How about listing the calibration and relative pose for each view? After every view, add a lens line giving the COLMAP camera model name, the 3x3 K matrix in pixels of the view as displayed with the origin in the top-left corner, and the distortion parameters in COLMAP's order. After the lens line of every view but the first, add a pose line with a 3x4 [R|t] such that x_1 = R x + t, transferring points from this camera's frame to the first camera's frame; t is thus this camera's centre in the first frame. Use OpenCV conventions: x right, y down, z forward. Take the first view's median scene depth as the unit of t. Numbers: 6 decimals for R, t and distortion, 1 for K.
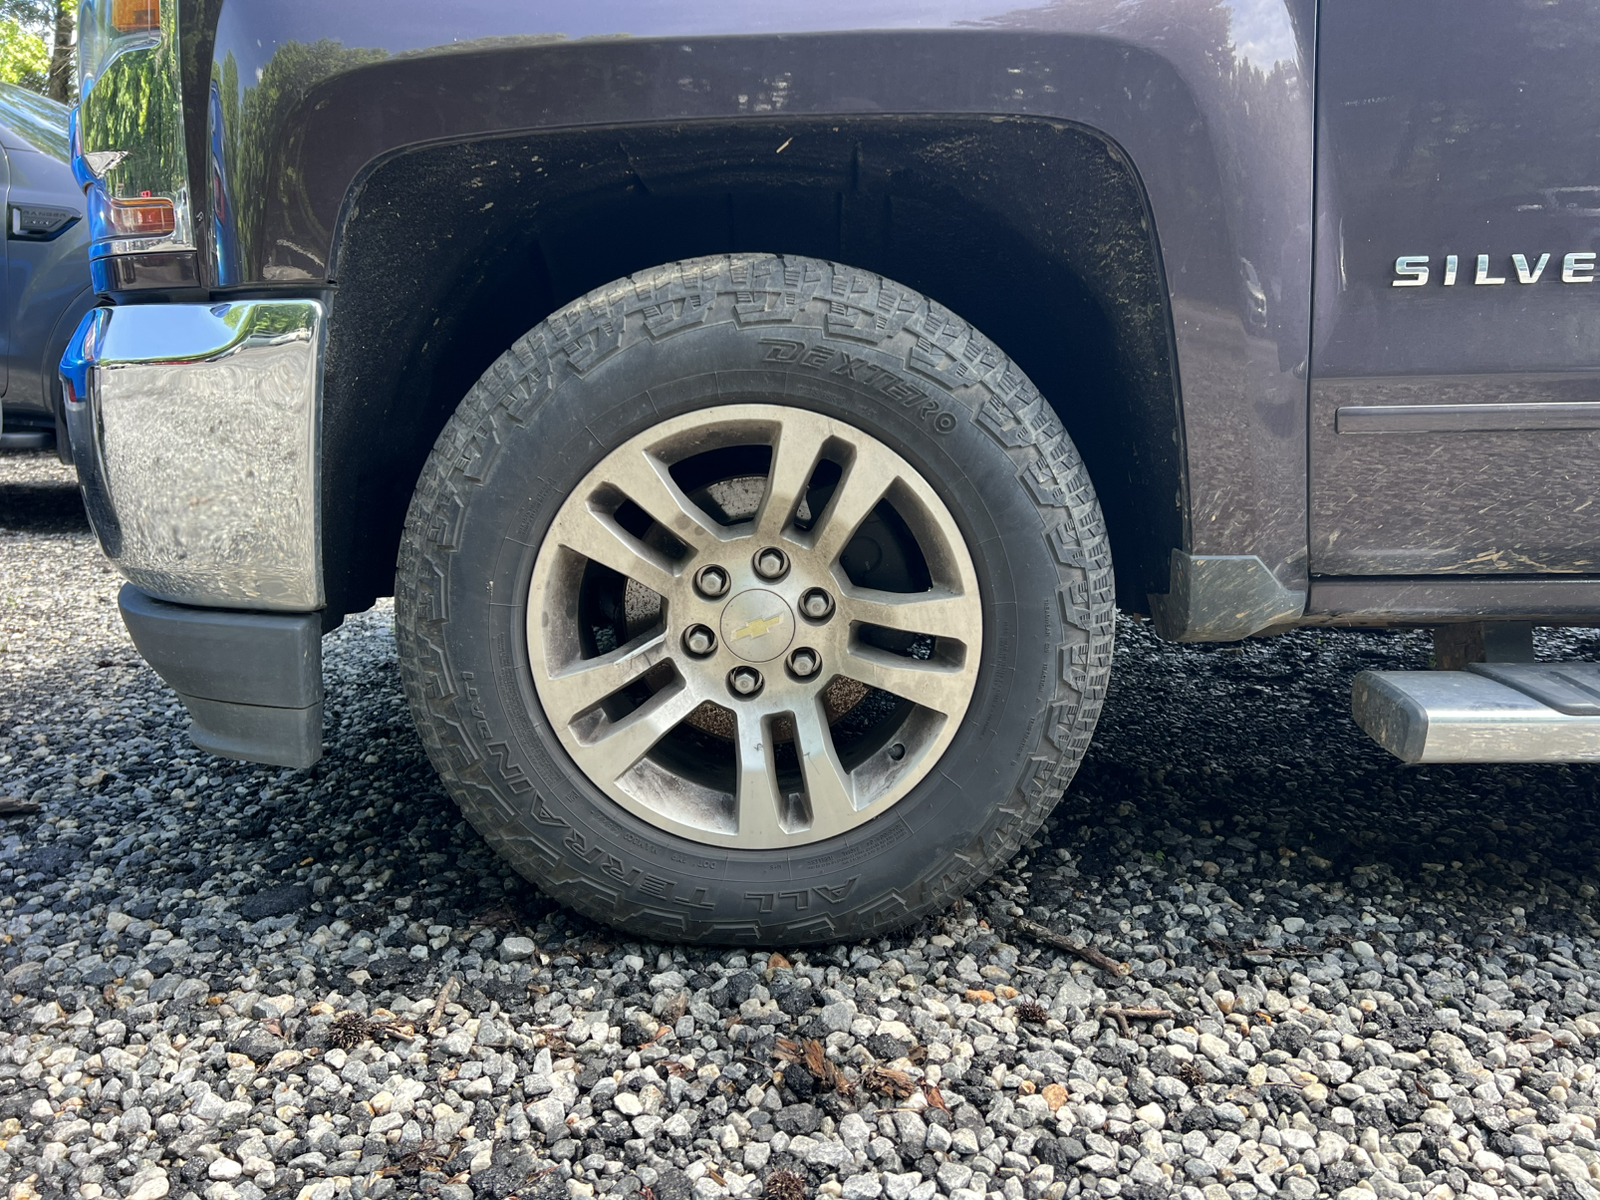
lens RADIAL K [[1214.8, 0, 813.0], [0, 1214.8, 595.0], [0, 0, 1]] dist [0.054907, -0.065622]
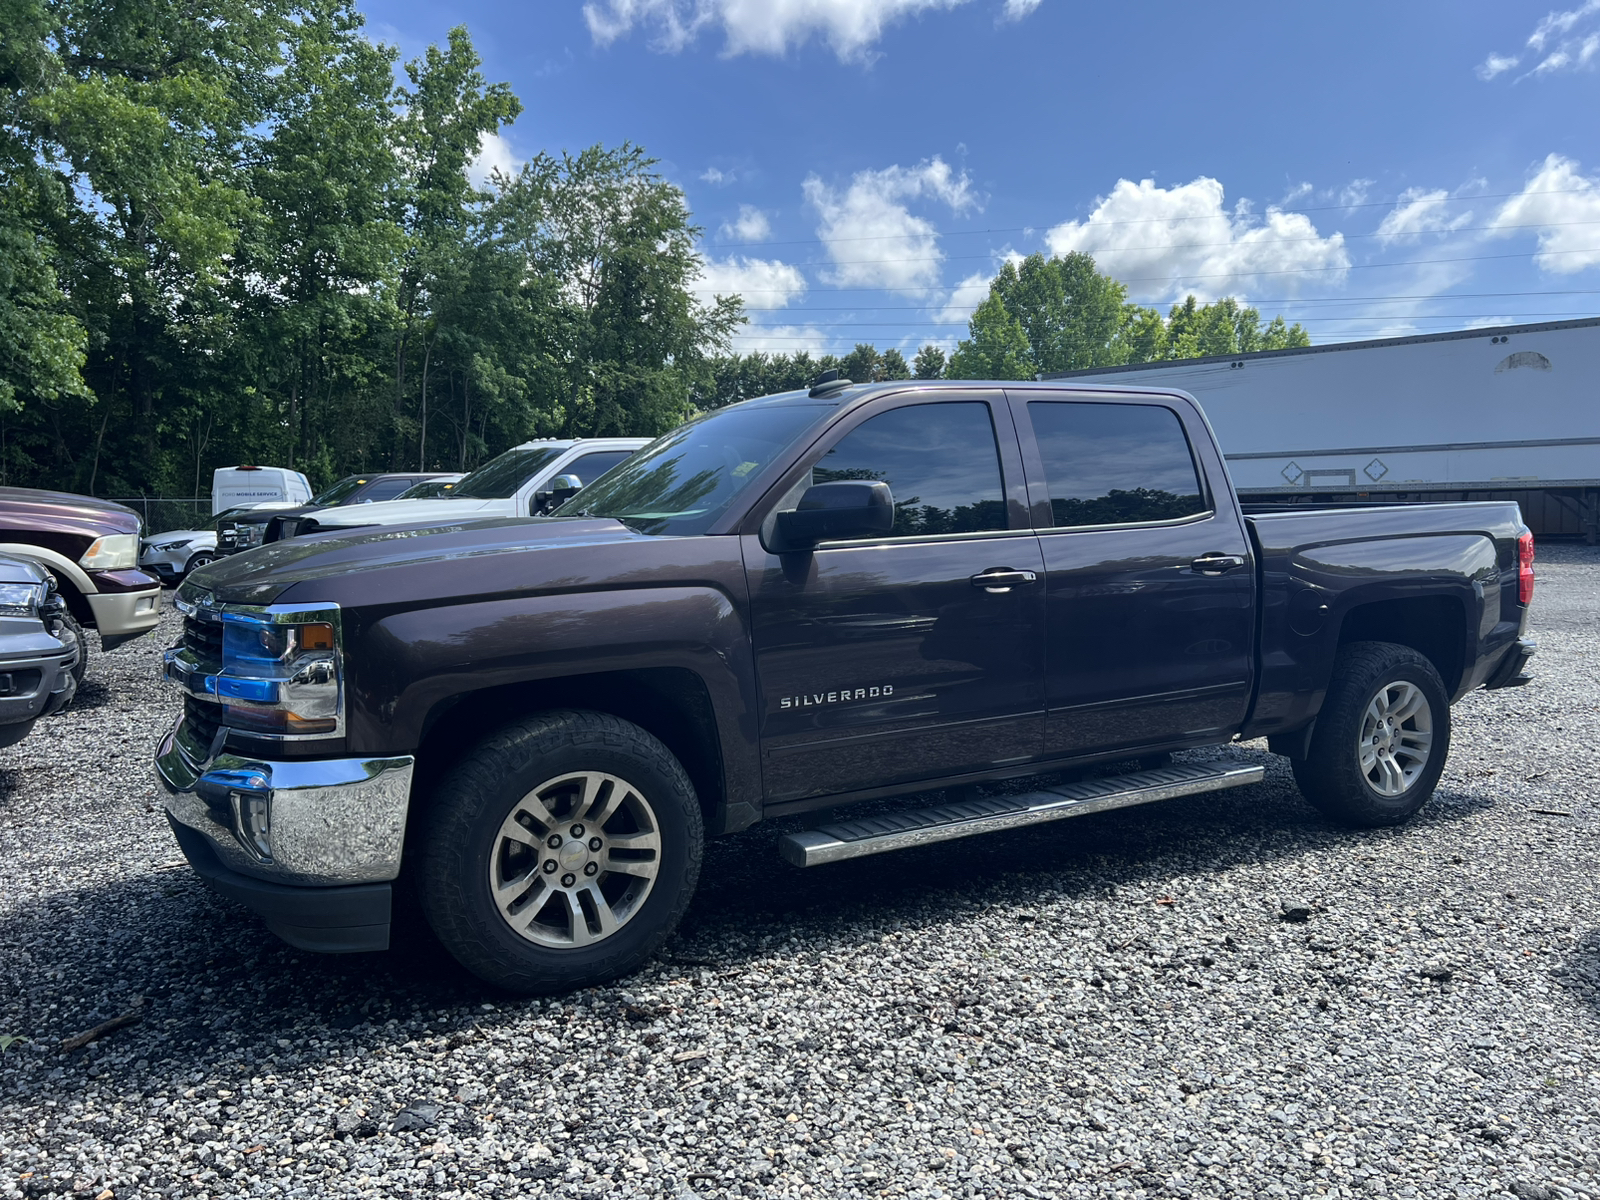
lens RADIAL K [[1214.8, 0, 814.6], [0, 1214.8, 608.4], [0, 0, 1]] dist [0.054907, -0.065622]
pose [[0.859016, -0.052574, 0.509242, -0.919753], [0.111676, 0.990001, -0.086172, -0.219153], [-0.499620, 0.130893, 0.856298, -1.553402]]
